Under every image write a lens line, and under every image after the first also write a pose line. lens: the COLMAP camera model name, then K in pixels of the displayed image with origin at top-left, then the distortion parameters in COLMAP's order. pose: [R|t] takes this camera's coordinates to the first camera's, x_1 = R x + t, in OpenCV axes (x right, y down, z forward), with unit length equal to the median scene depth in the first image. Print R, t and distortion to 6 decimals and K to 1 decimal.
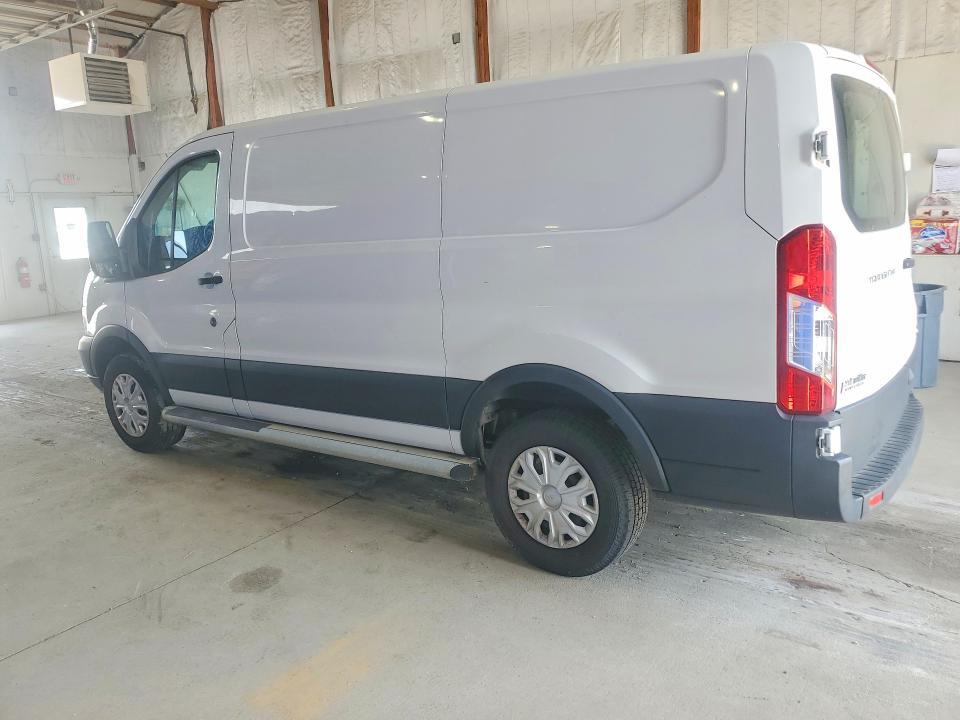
lens RADIAL K [[764.2, 0, 473.1], [0, 764.2, 359.2], [0, 0, 1]] dist [0.005995, 0.007356]
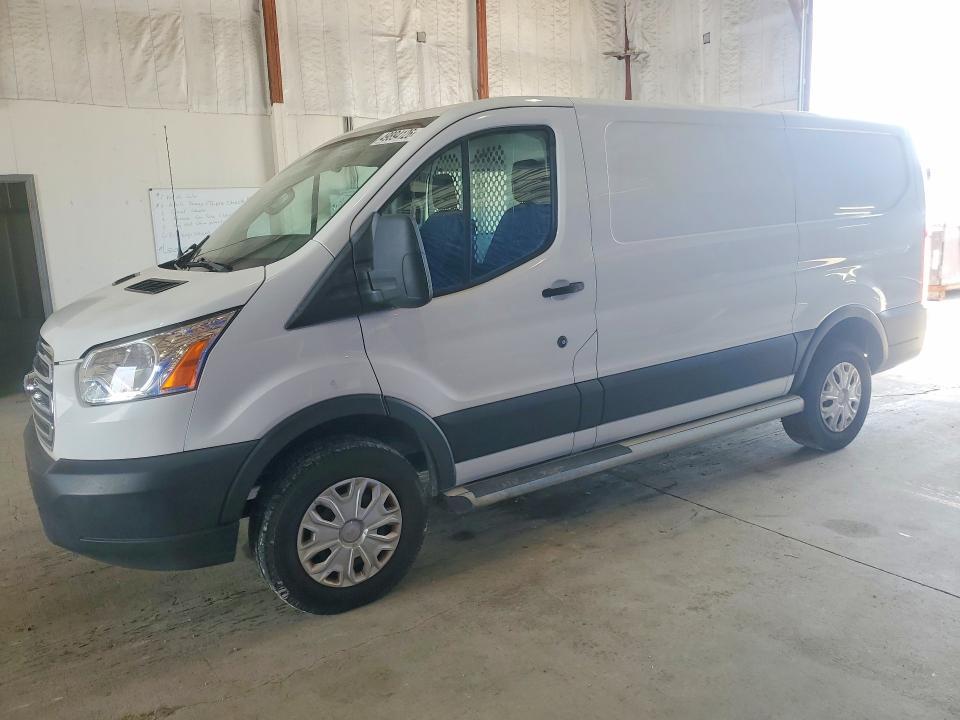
lens RADIAL K [[768.4, 0, 480.0], [0, 768.4, 360.0], [0, 0, 1]] dist [0.035417, -0.005682]
pose [[0.341203, -0.142945, 0.929057, -1.035526], [0.209719, 0.975033, 0.072998, -0.098983], [-0.916296, 0.169934, 0.362663, 0.740570]]
